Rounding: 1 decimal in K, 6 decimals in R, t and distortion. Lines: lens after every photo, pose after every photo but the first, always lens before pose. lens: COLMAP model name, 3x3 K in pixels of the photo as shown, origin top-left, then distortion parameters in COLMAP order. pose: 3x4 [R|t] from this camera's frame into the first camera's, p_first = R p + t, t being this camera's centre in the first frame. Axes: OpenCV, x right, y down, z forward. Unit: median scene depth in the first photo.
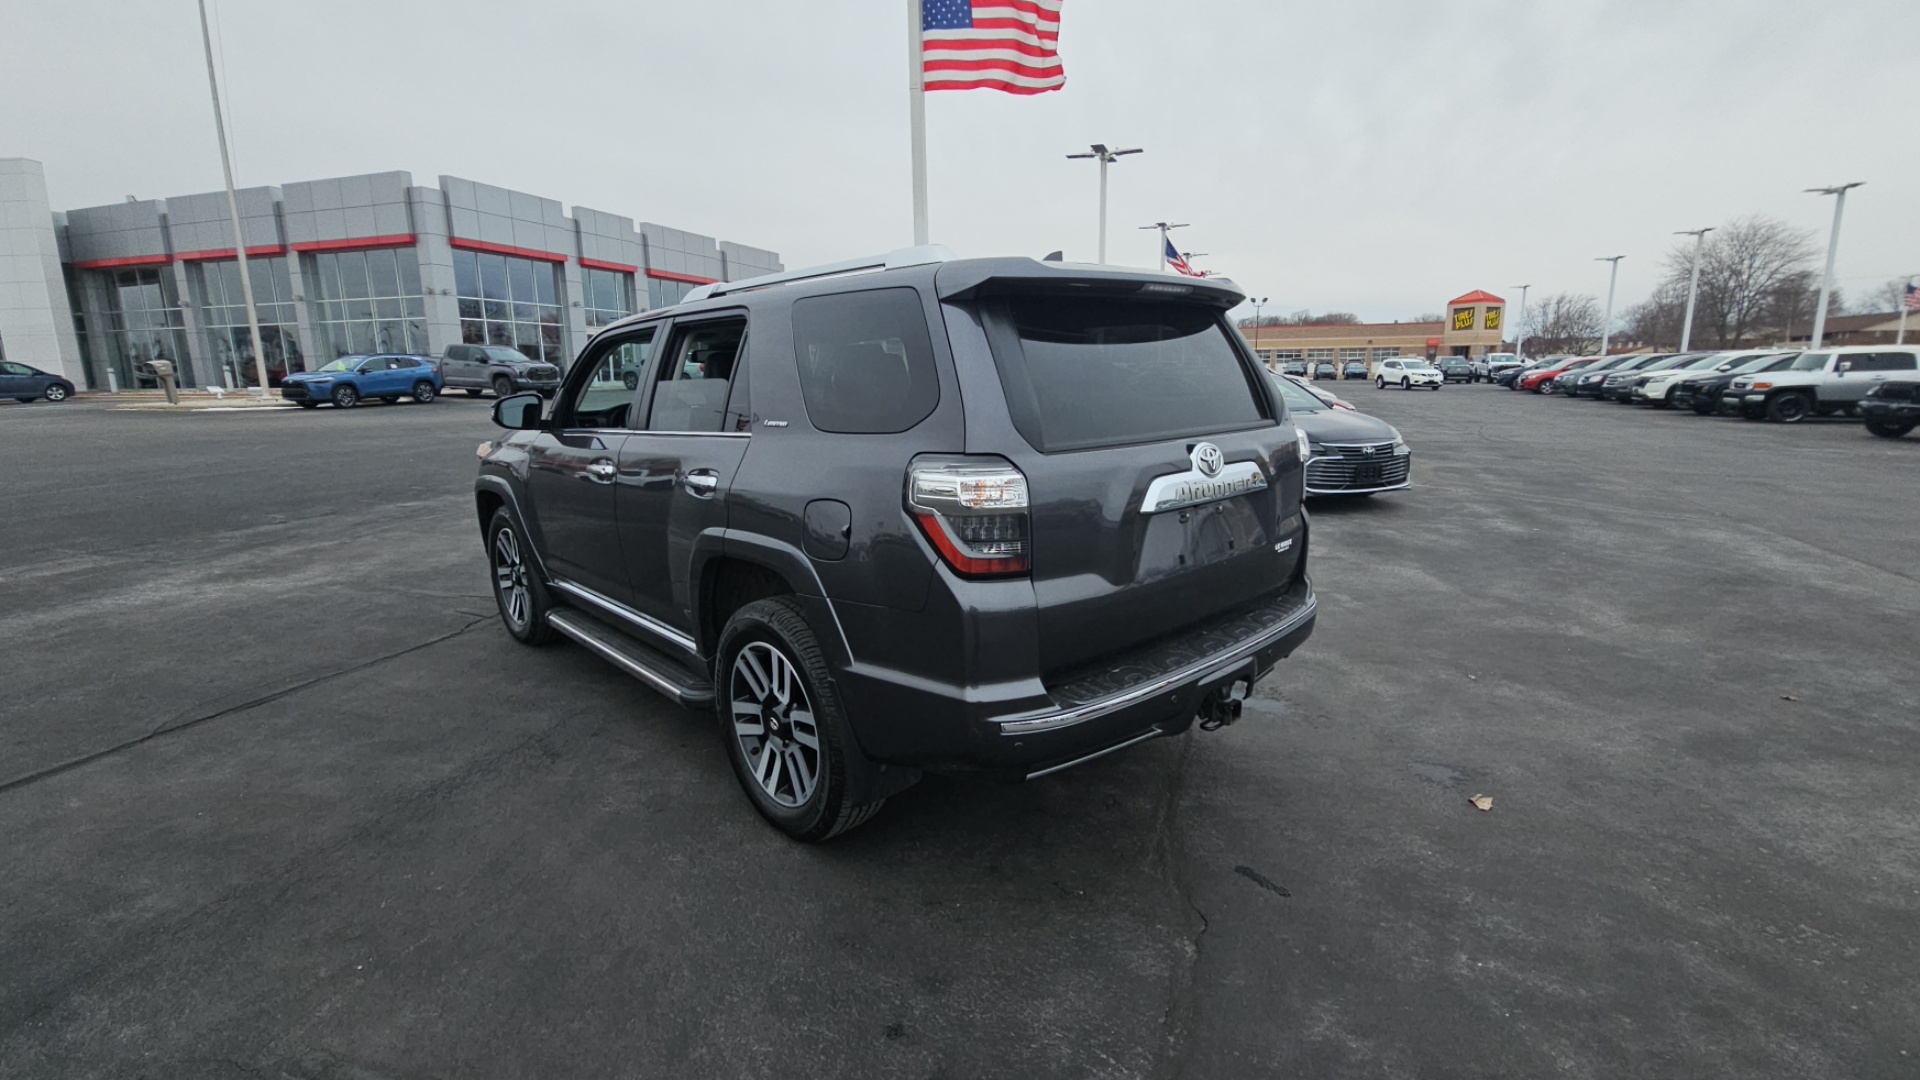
lens RADIAL K [[849.4, 0, 977.8], [0, 849.4, 550.5], [0, 0, 1]] dist [0.007557, -0.006161]
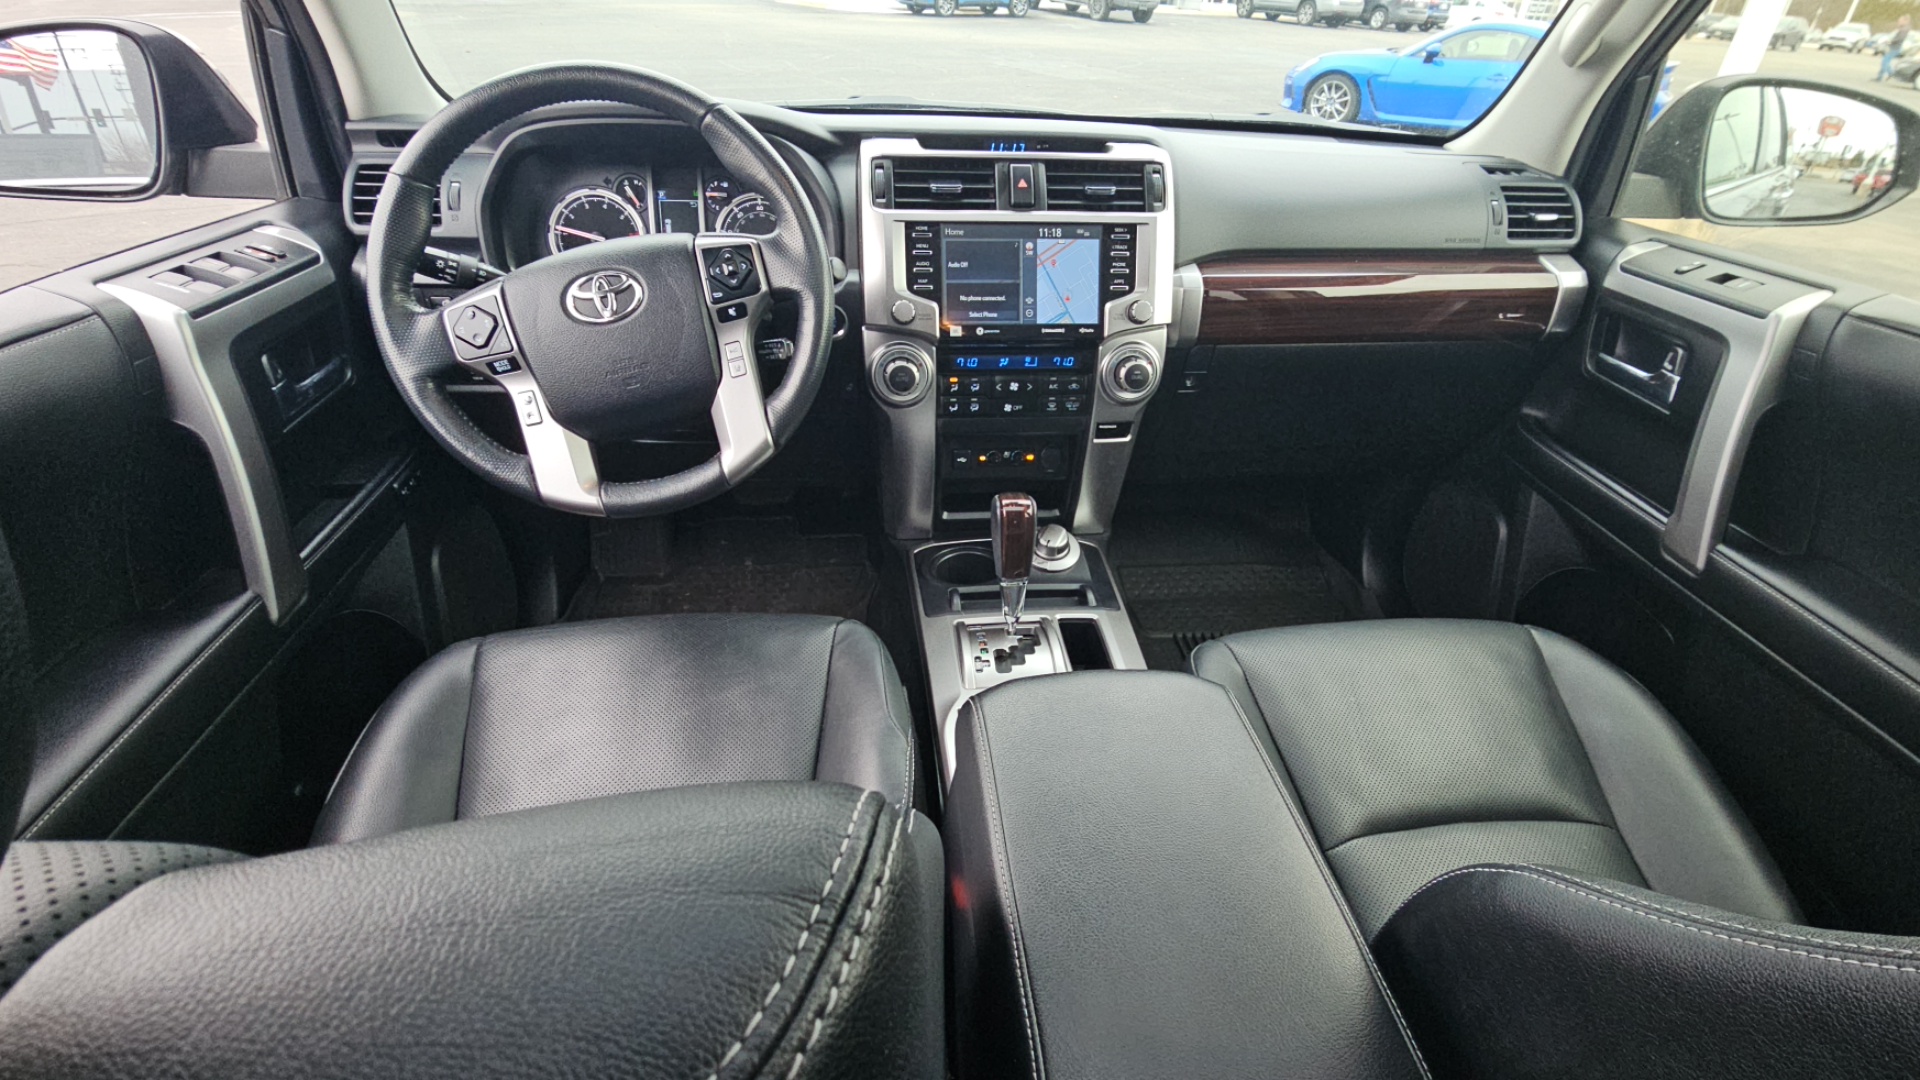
lens RADIAL K [[849.4, 0, 978.2], [0, 849.4, 548.9], [0, 0, 1]] dist [0.007557, -0.006161]
pose [[0.792560, 0.378101, -0.478422, -0.033406], [-0.181759, 0.895379, 0.406521, -0.030413], [0.582075, -0.235235, 0.778365, 0.149905]]
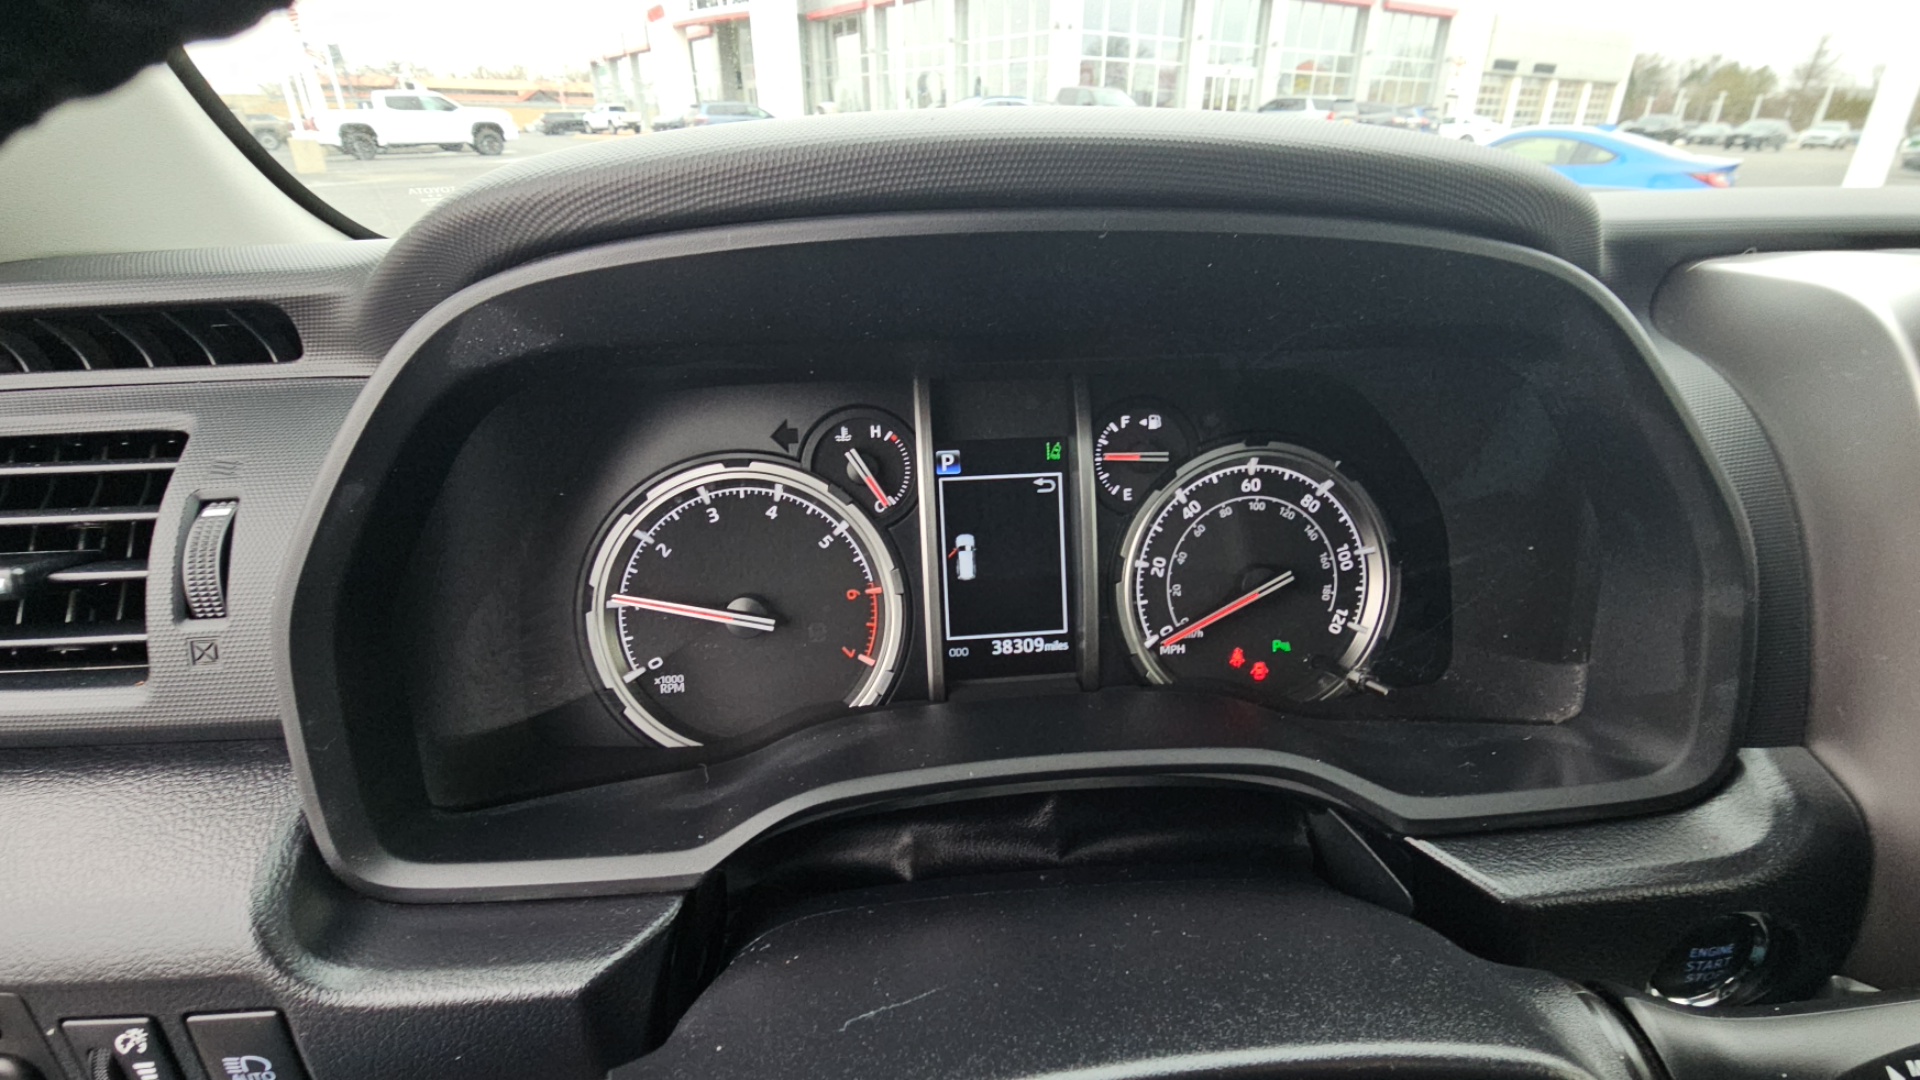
lens RADIAL K [[849.4, 0, 984.0], [0, 849.4, 559.0], [0, 0, 1]] dist [0.007557, -0.006161]
pose [[0.798489, 0.285998, -0.529737, -0.065203], [-0.139380, 0.943864, 0.299488, -0.028702], [0.585653, -0.165303, 0.793527, 0.167595]]
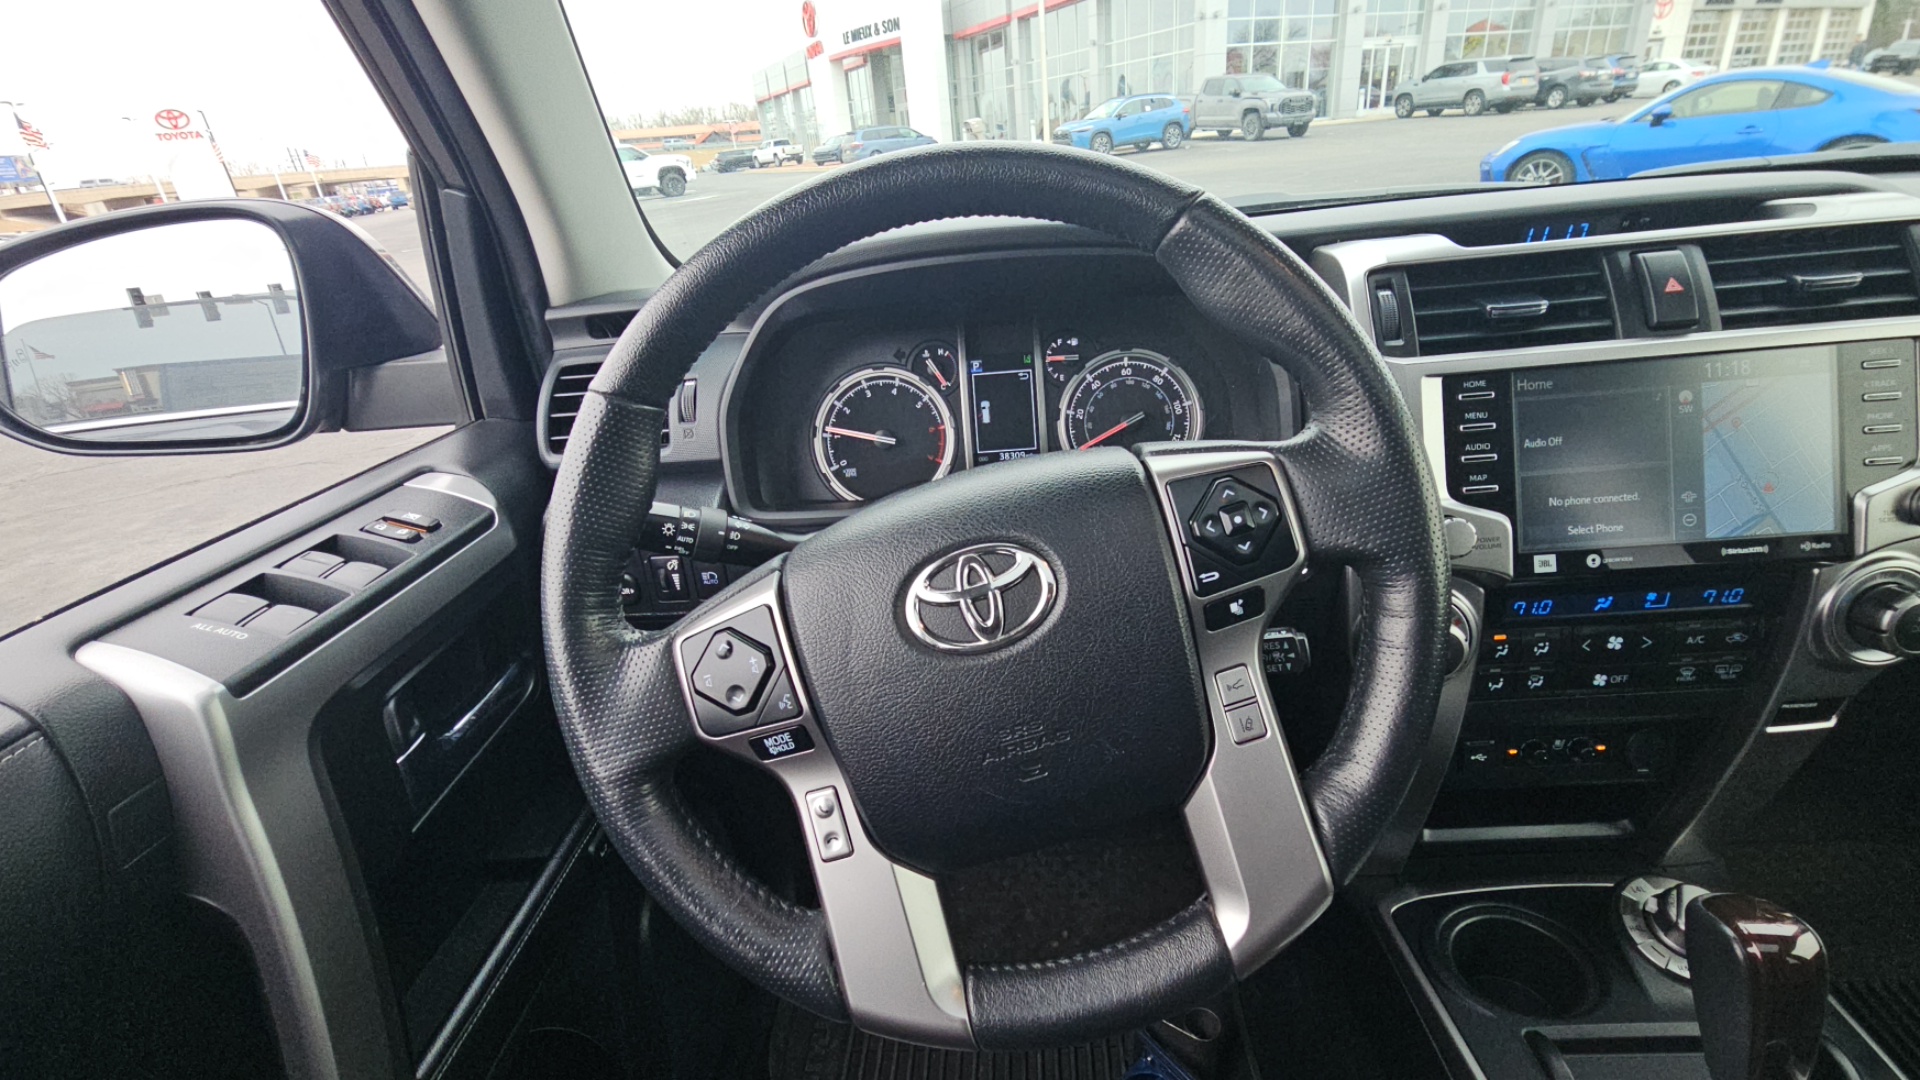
lens RADIAL K [[849.4, 0, 980.7], [0, 849.4, 550.5], [0, 0, 1]] dist [0.007557, -0.006161]
pose [[0.693731, 0.271725, -0.667010, -0.052853], [-0.076273, 0.948611, 0.307115, -0.028906], [0.716184, -0.162180, 0.678806, 0.158333]]
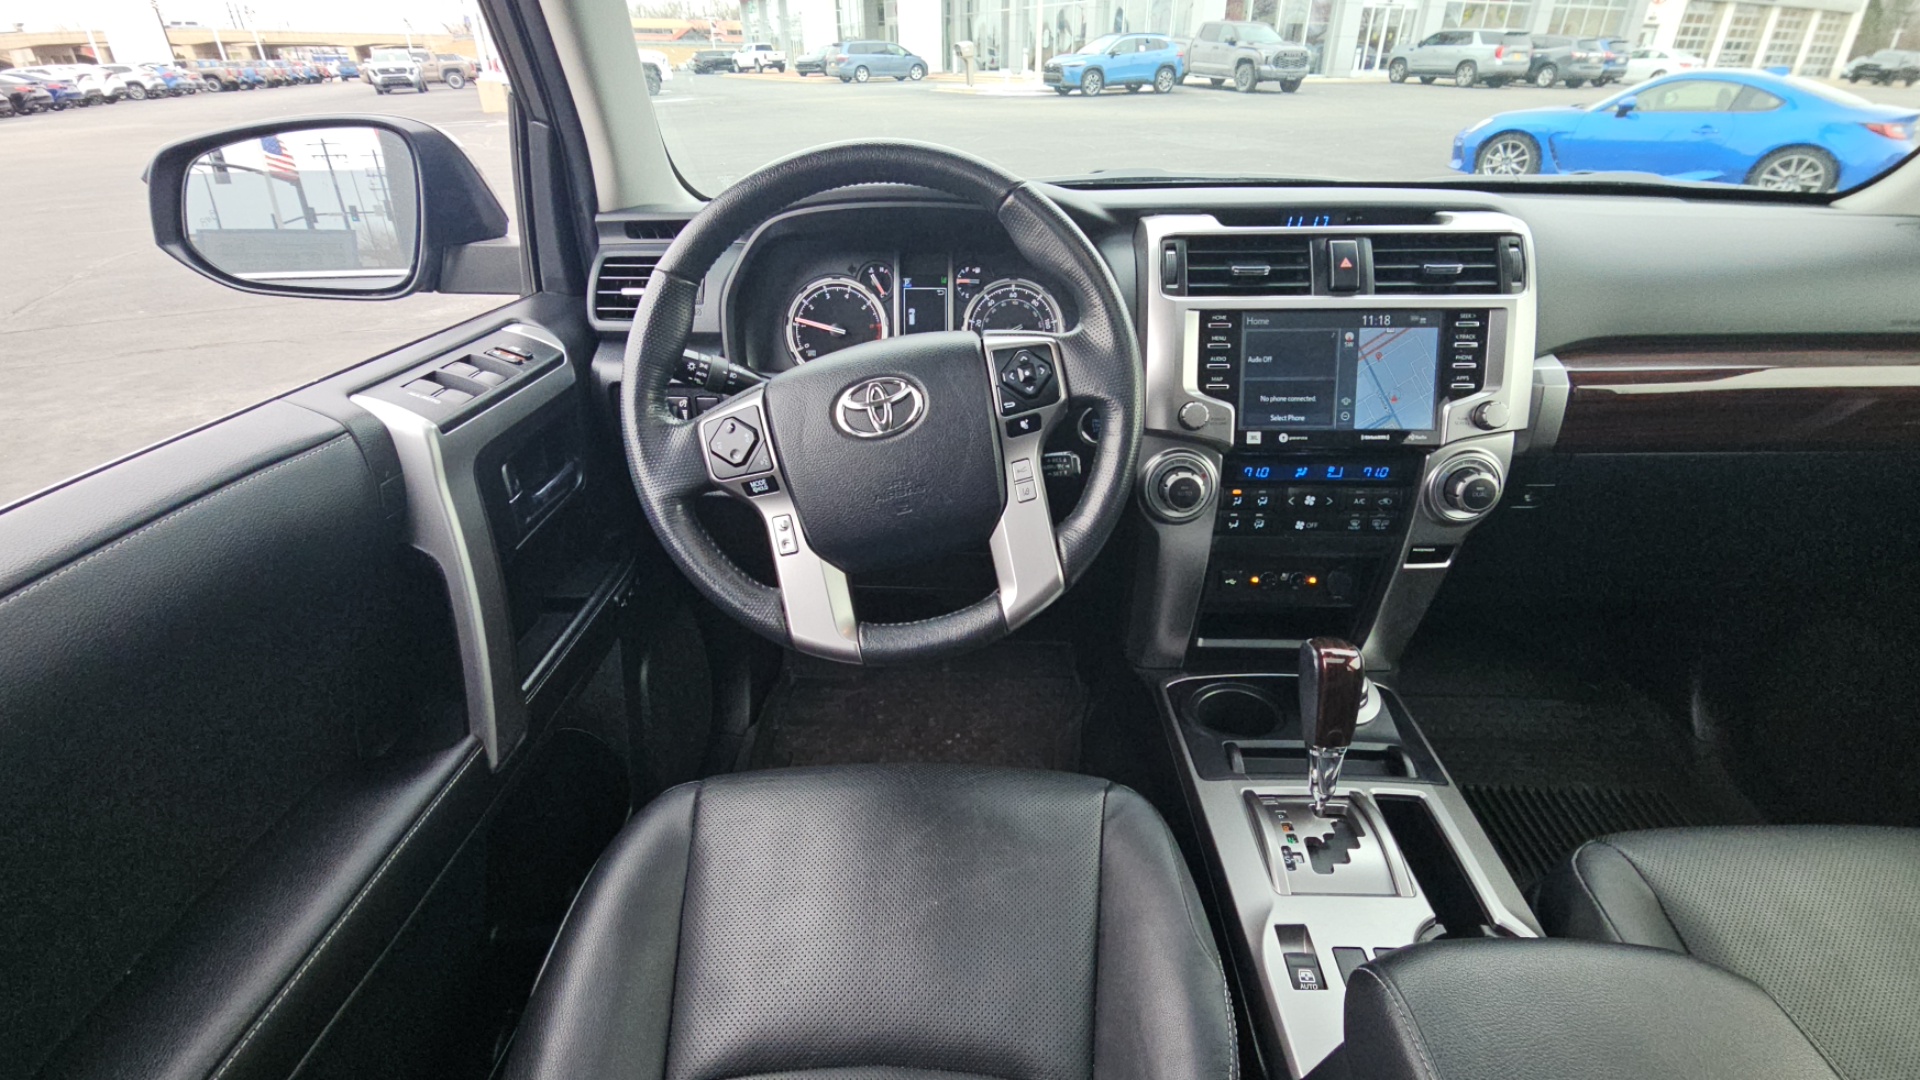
lens RADIAL K [[849.4, 0, 979.5], [0, 849.4, 549.7], [0, 0, 1]] dist [0.007557, -0.006161]
pose [[0.700545, 0.365014, -0.613189, -0.042751], [-0.157166, 0.917100, 0.366368, -0.029607], [0.696085, -0.160285, 0.699838, 0.151415]]
